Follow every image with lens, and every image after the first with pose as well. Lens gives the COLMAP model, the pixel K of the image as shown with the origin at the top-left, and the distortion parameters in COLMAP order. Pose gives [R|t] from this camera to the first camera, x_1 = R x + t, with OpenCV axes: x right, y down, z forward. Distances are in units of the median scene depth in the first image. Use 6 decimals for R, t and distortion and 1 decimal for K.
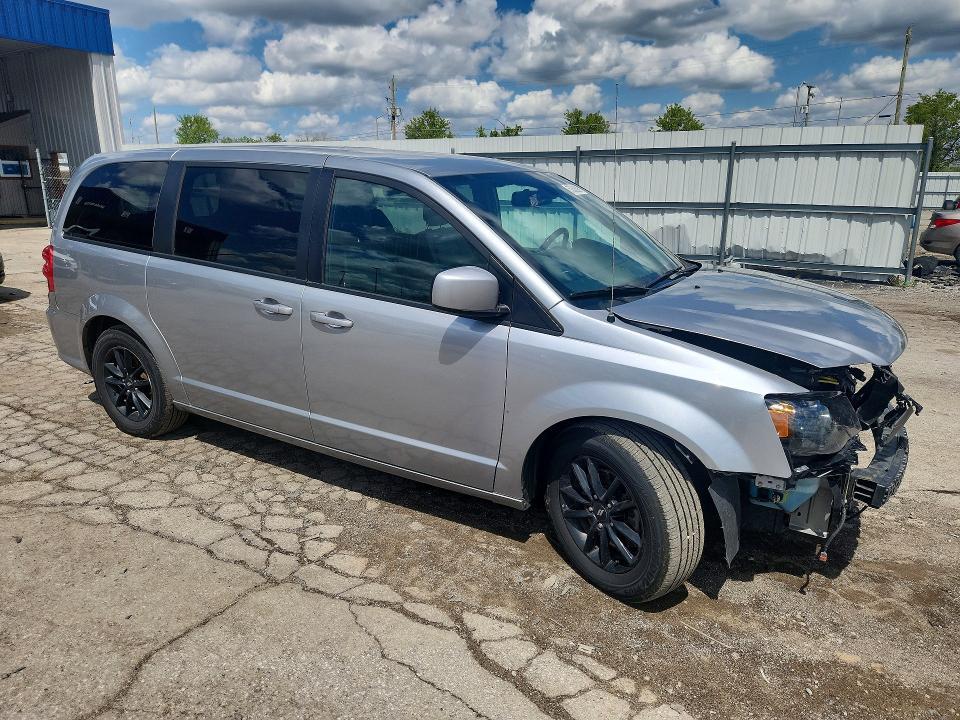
lens RADIAL K [[673.8, 0, 480.0], [0, 673.8, 360.0], [0, 0, 1]] dist [0.033296, -0.006680]
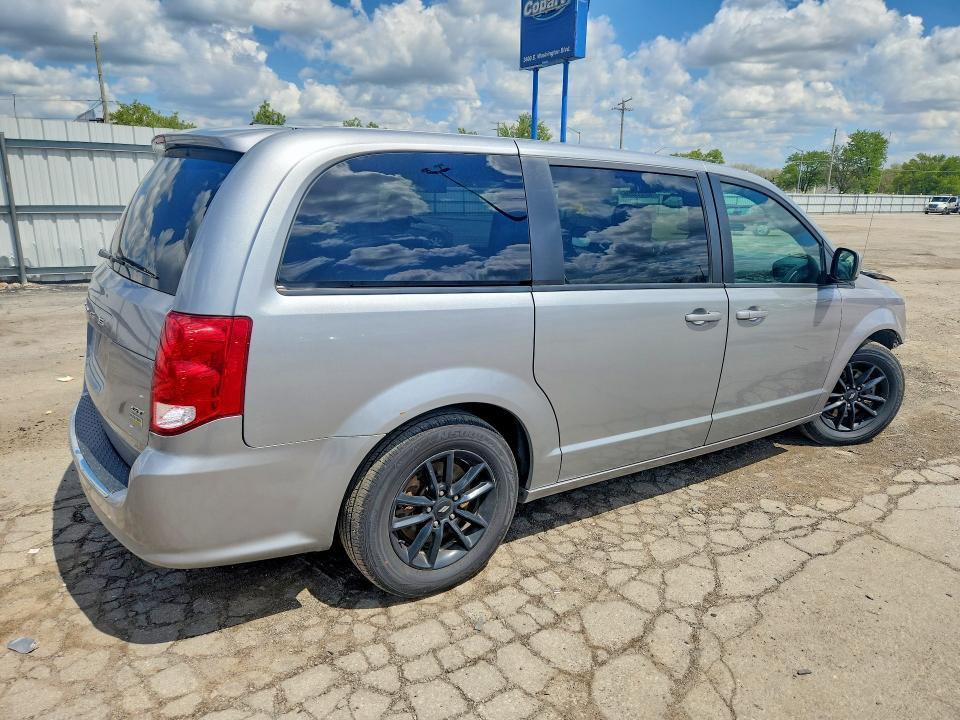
lens RADIAL K [[671.6, 0, 480.0], [0, 671.6, 360.0], [0, 0, 1]] dist [-0.003897, -0.004257]
pose [[0.421471, -0.221000, 0.879501, -1.264811], [0.219756, 0.965833, 0.137383, -0.214335], [-0.879812, 0.135373, 0.455637, 0.852329]]
